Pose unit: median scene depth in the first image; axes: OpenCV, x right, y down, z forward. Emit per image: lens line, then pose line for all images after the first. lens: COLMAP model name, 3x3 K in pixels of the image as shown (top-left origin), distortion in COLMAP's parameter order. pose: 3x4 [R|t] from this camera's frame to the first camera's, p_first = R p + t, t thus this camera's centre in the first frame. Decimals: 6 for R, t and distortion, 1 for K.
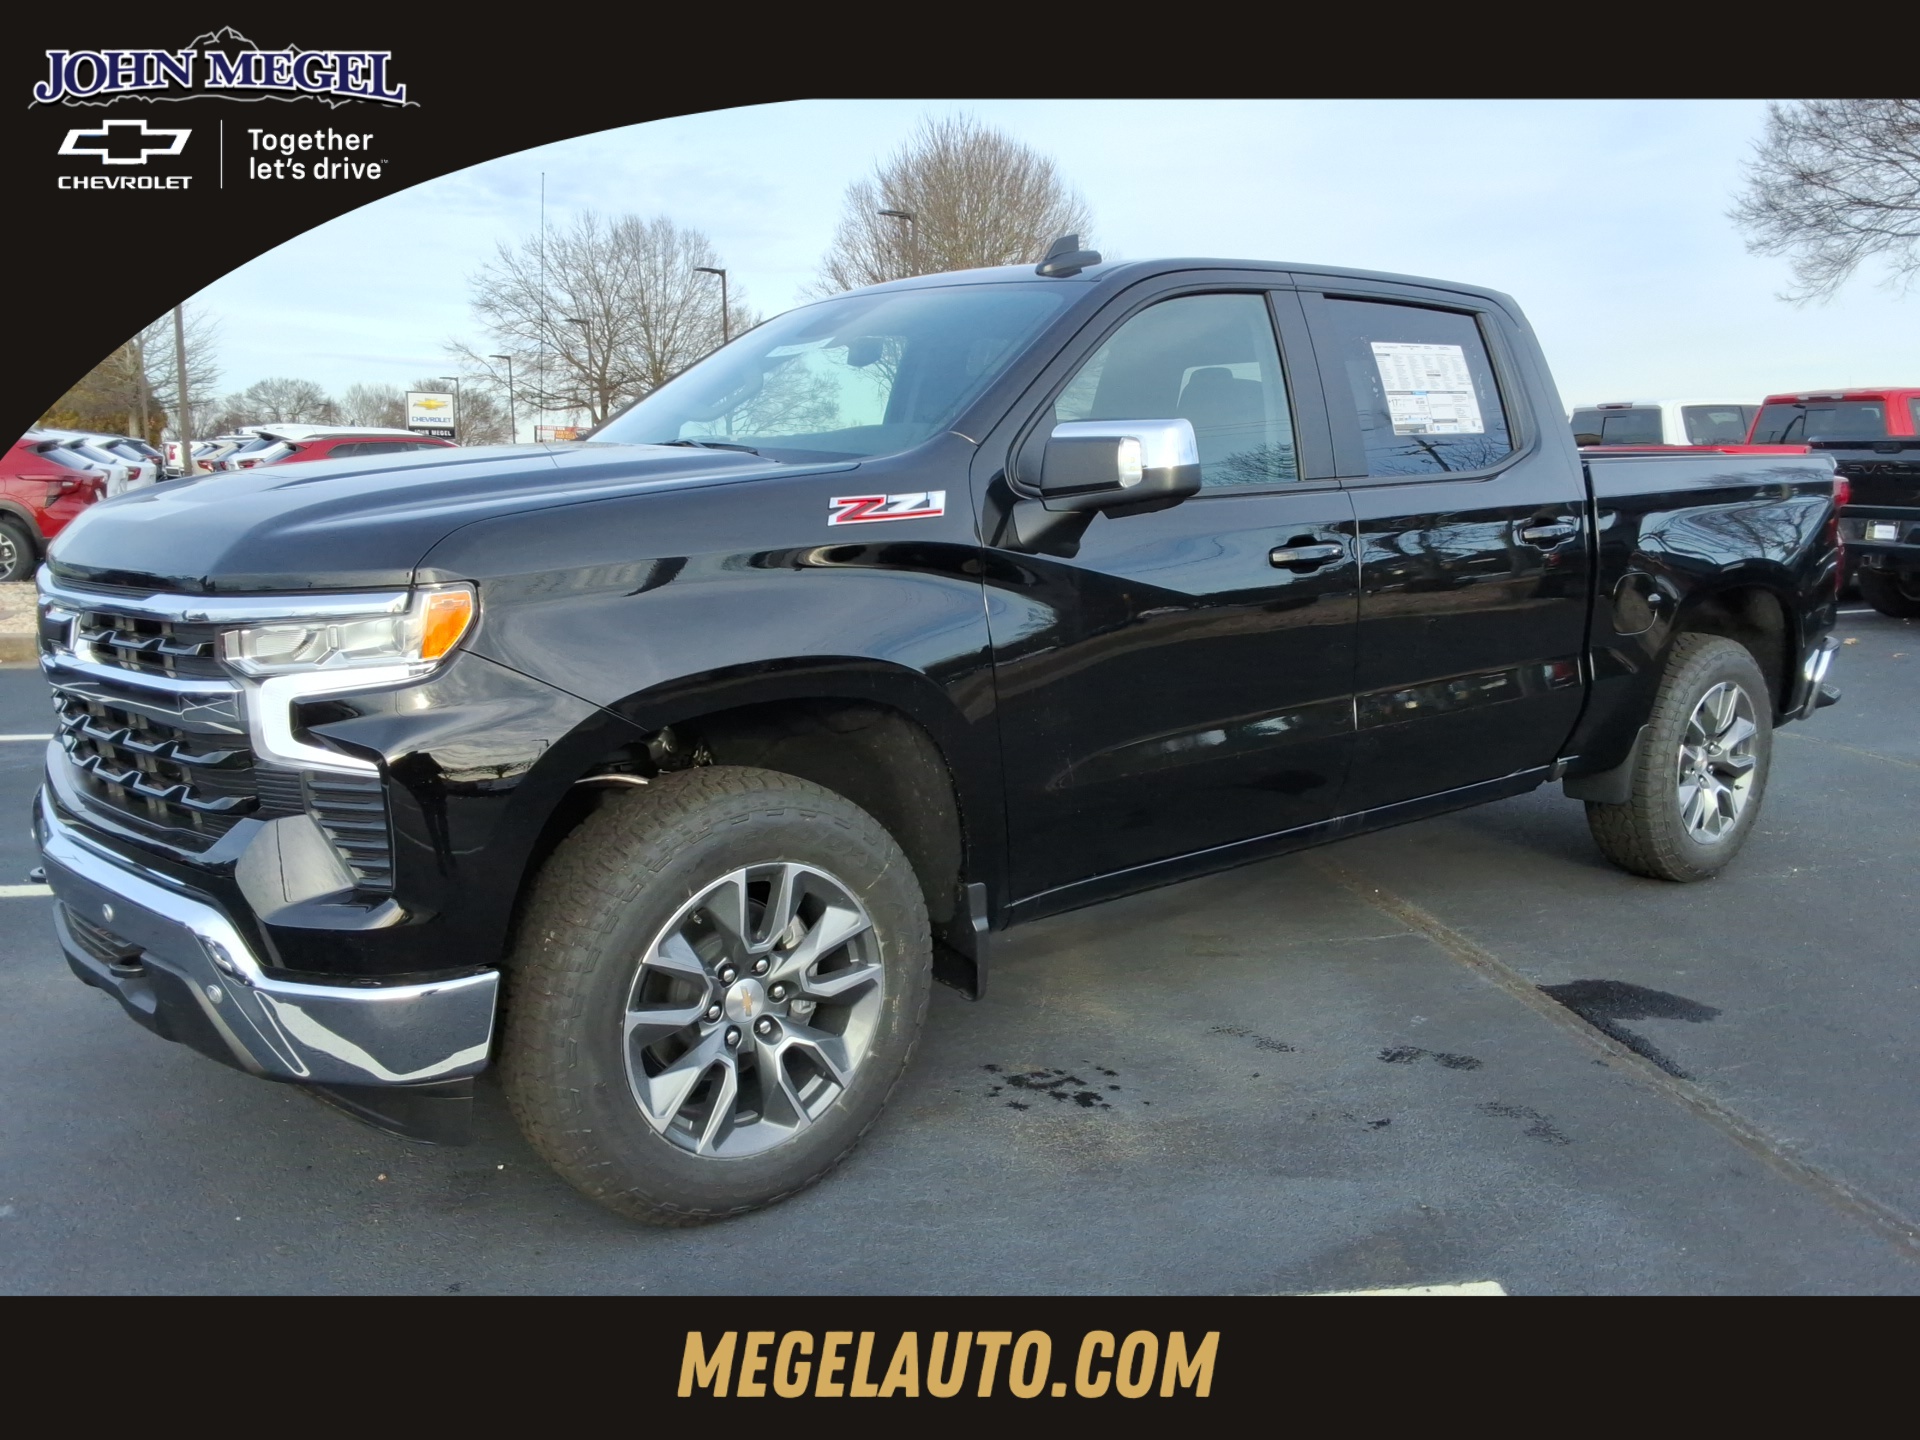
lens RADIAL K [[1558.5, 0, 962.7], [0, 1558.5, 722.2], [0, 0, 1]] dist [0.125584, -0.189258]
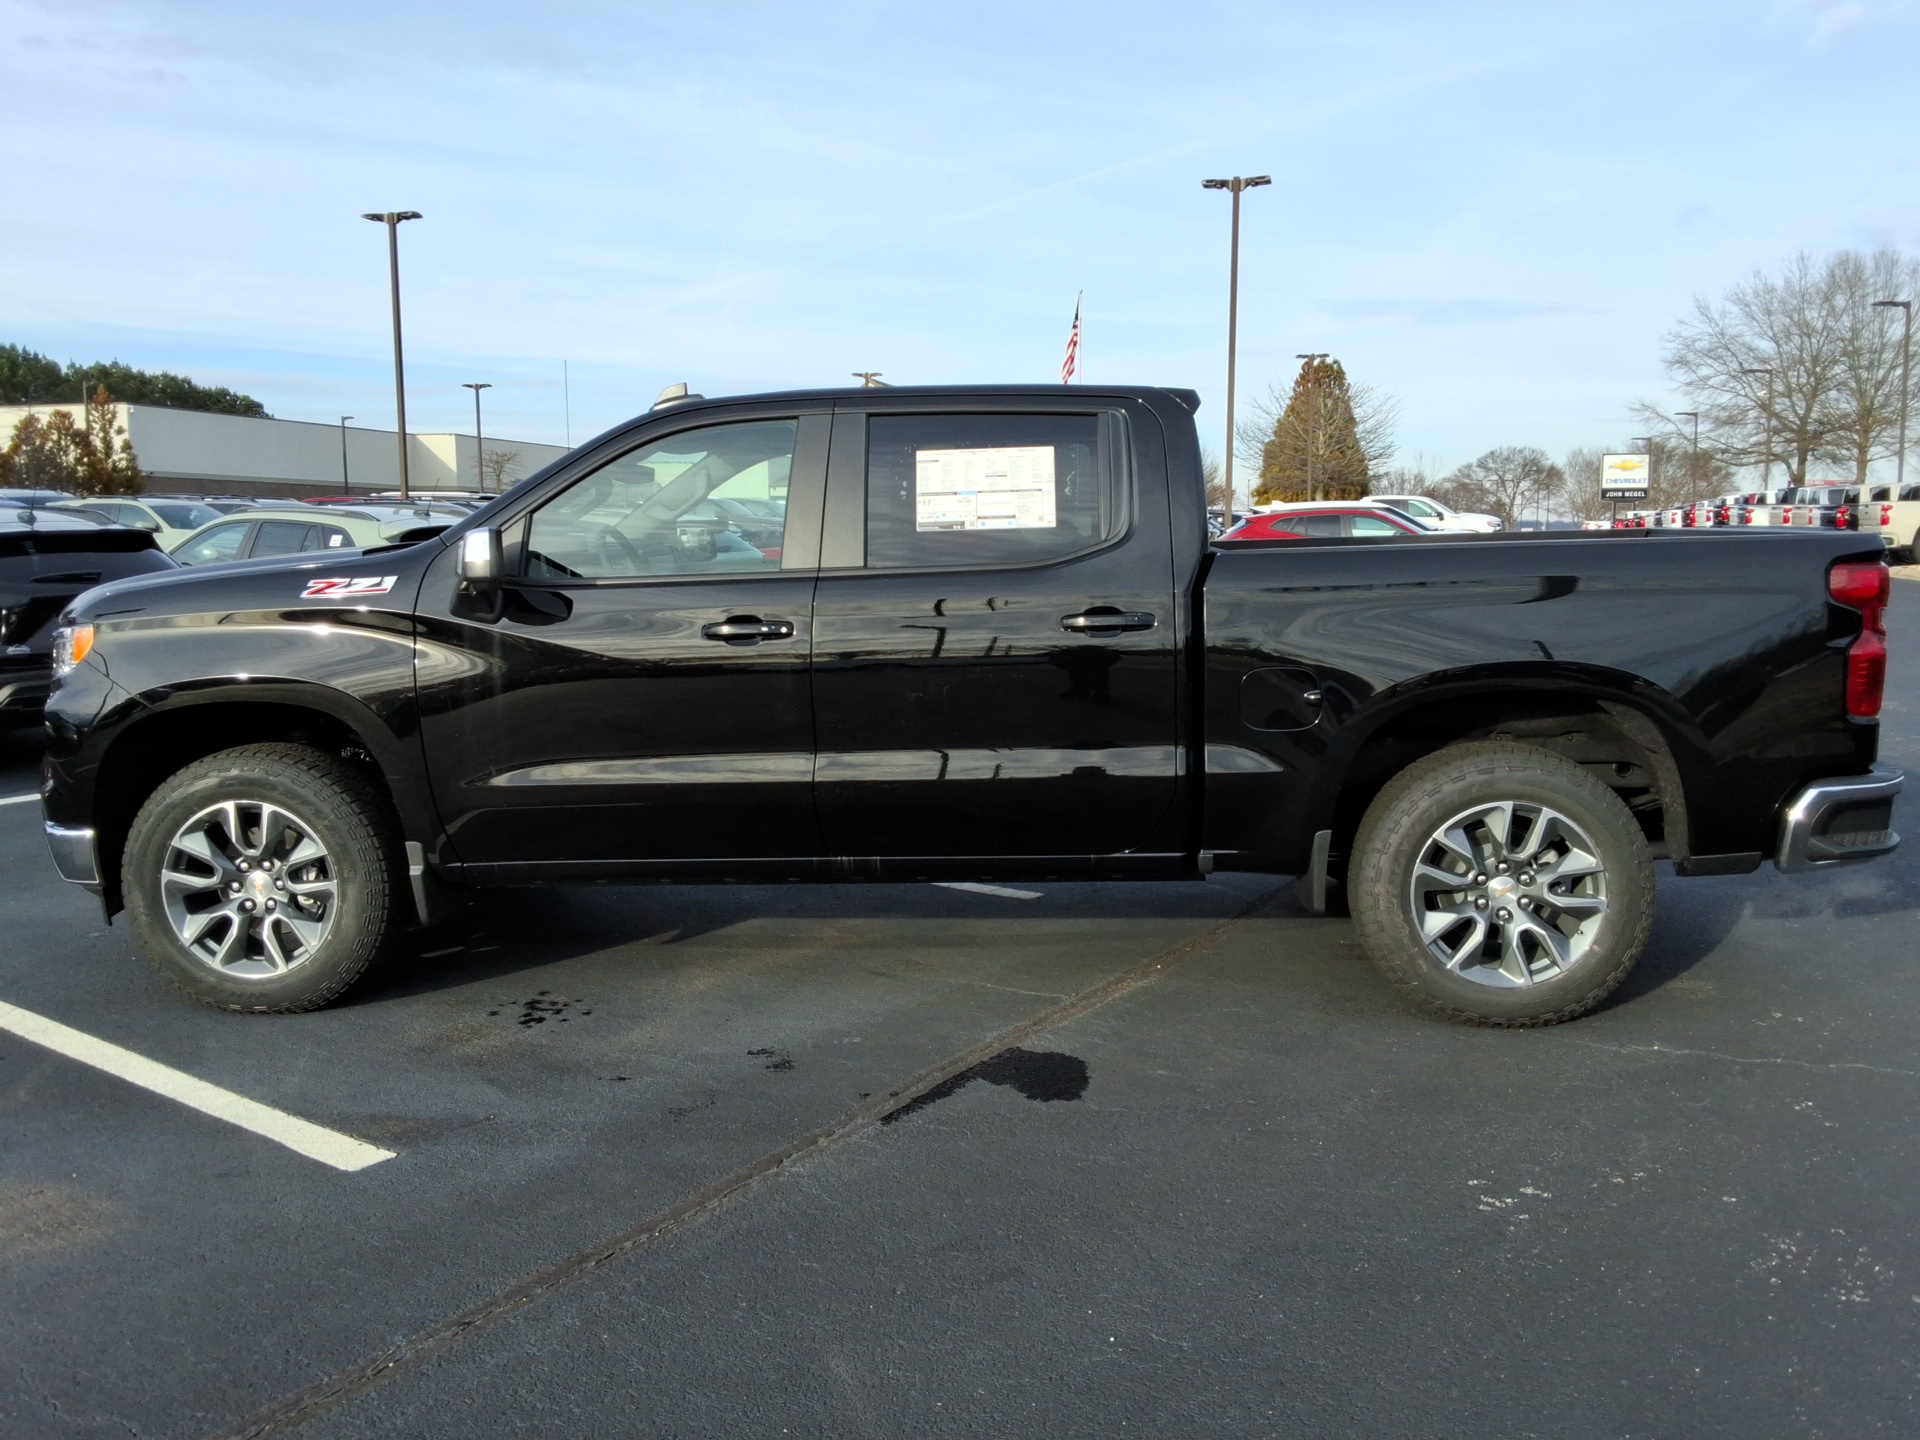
lens RADIAL K [[1558.5, 0, 973.7], [0, 1558.5, 725.3], [0, 0, 1]] dist [0.125584, -0.189258]
pose [[0.714894, 0.078097, -0.694858, 0.083763], [-0.102598, 0.994703, 0.006241, -0.004111], [0.691665, 0.066830, 0.719120, 0.017052]]
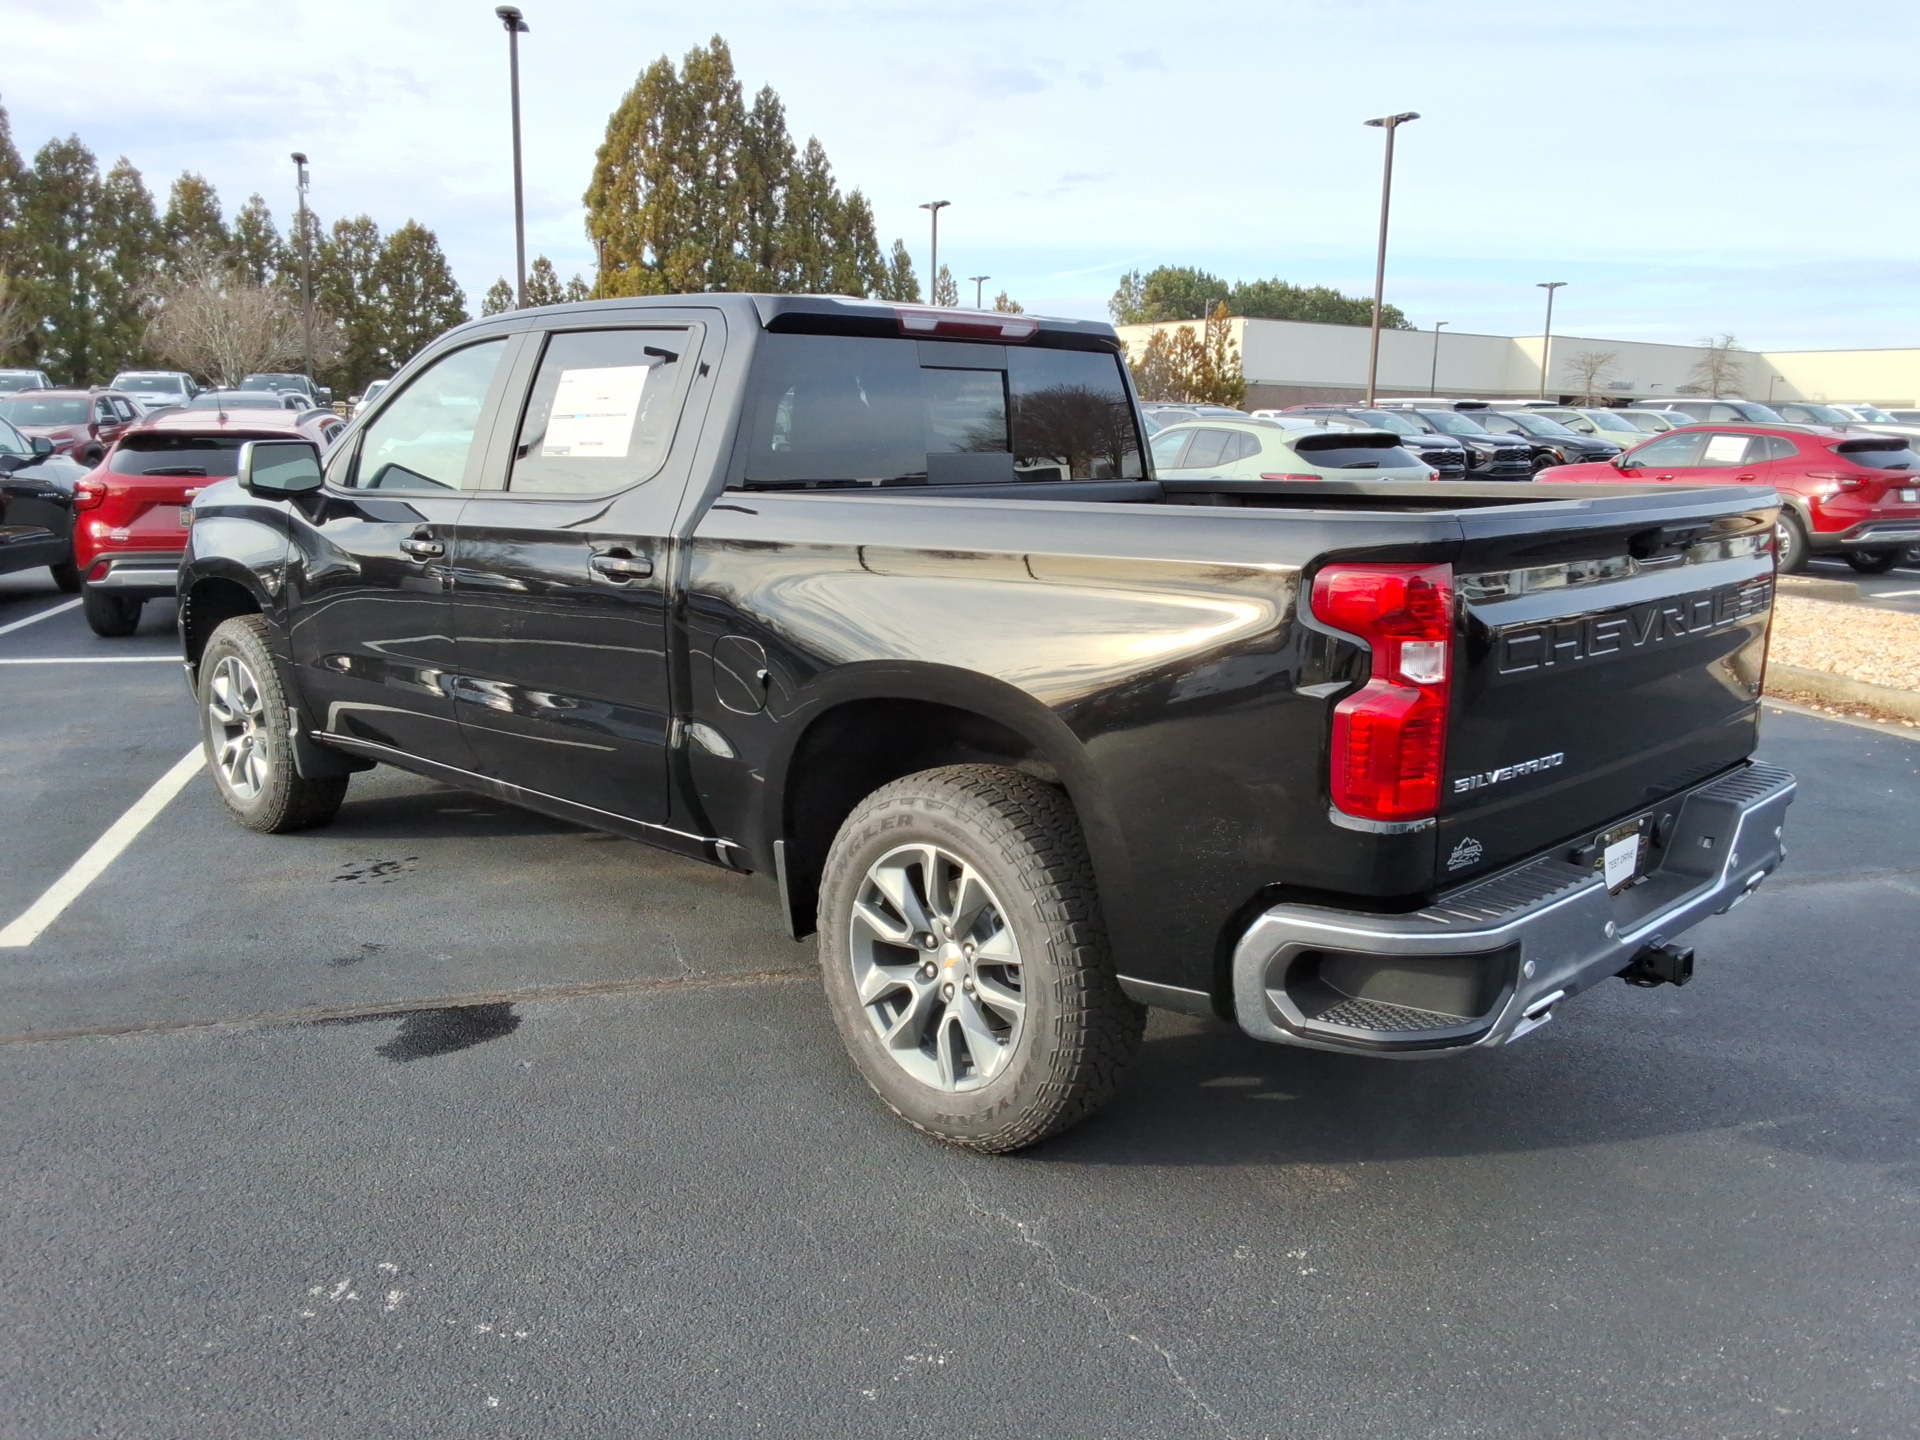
lens RADIAL K [[1558.5, 0, 958.4], [0, 1558.5, 707.5], [0, 0, 1]] dist [0.125584, -0.189258]
pose [[0.076146, 0.171961, -0.982156, 0.106514], [-0.174644, 0.972089, 0.156658, -0.017794], [0.981683, 0.159598, 0.104053, 0.090738]]
